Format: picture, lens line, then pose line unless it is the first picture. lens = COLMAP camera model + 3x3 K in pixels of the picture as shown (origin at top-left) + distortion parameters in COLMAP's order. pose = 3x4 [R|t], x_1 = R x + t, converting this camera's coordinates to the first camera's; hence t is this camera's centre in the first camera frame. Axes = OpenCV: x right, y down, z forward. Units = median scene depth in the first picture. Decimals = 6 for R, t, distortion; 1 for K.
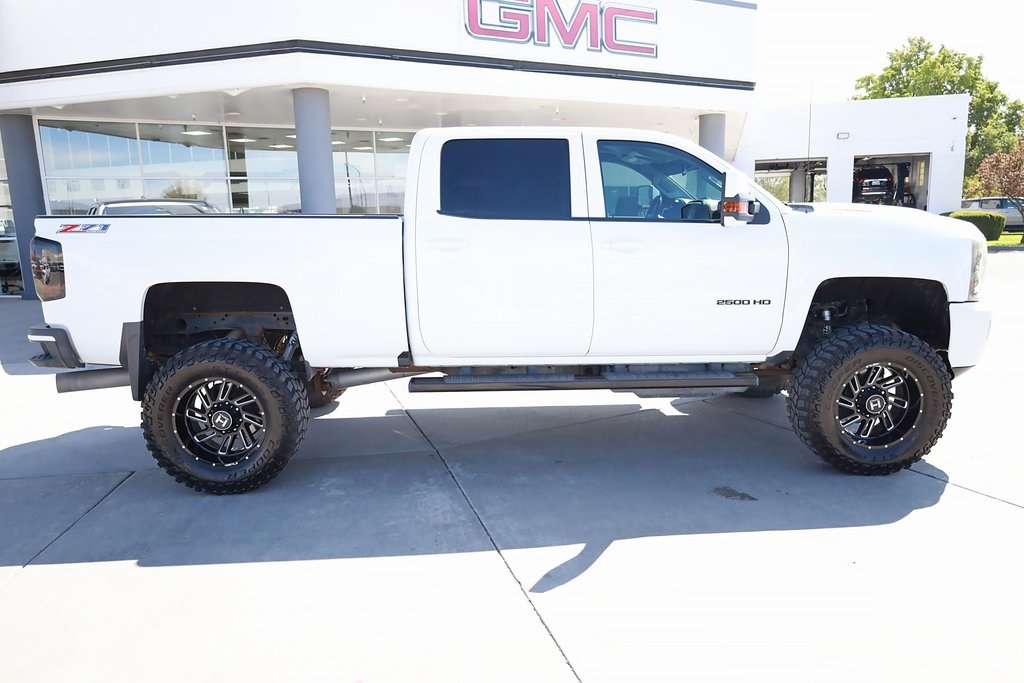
lens RADIAL K [[703.2, 0, 516.4], [0, 703.2, 343.1], [0, 0, 1]] dist [-0.006991, -0.002477]
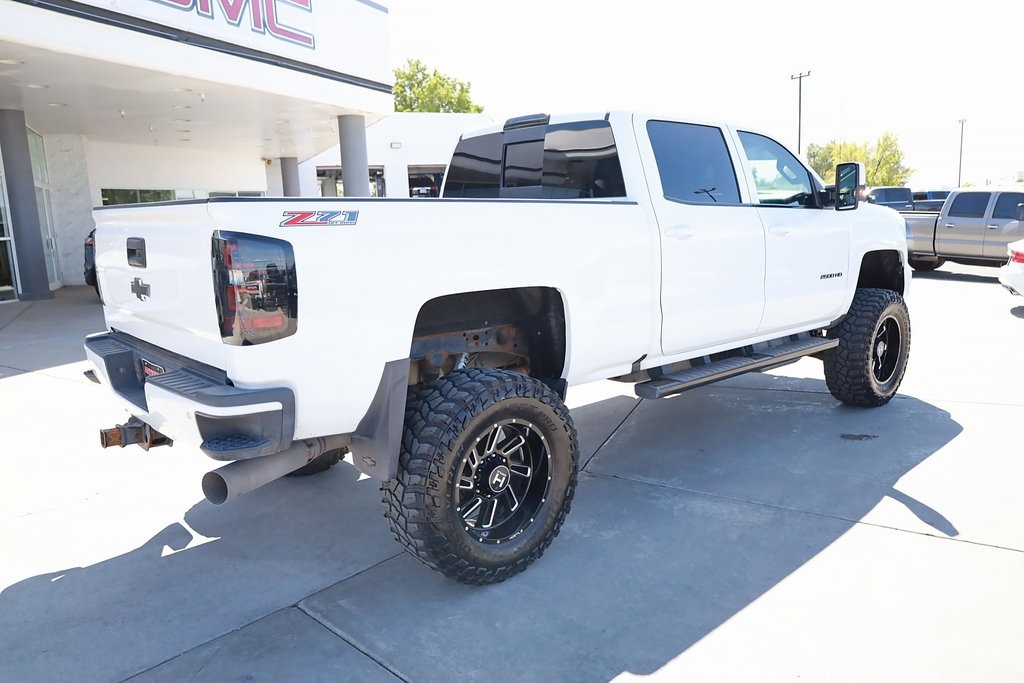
lens RADIAL K [[745.1, 0, 512.0], [0, 745.1, 341.5], [0, 0, 1]] dist [-0.011011, -0.002634]
pose [[0.762962, -0.115759, 0.635994, -0.295618], [0.133231, 0.990873, 0.020522, -0.015269], [-0.632565, 0.069076, 0.771421, 0.128067]]
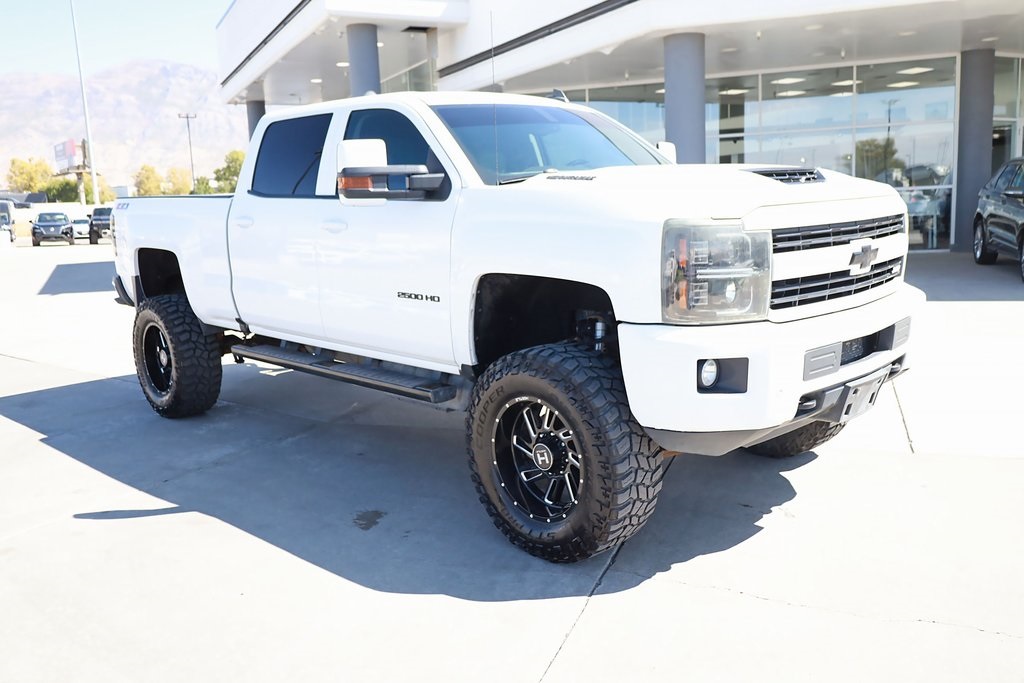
lens RADIAL K [[887.3, 0, 512.0], [0, 887.3, 341.5], [0, 0, 1]] dist [0.001825, 0.009647]
pose [[0.659729, 0.113101, -0.742944, 0.392232], [-0.107569, 0.992642, 0.055592, -0.025344], [0.743765, 0.043242, 0.667041, 0.131344]]
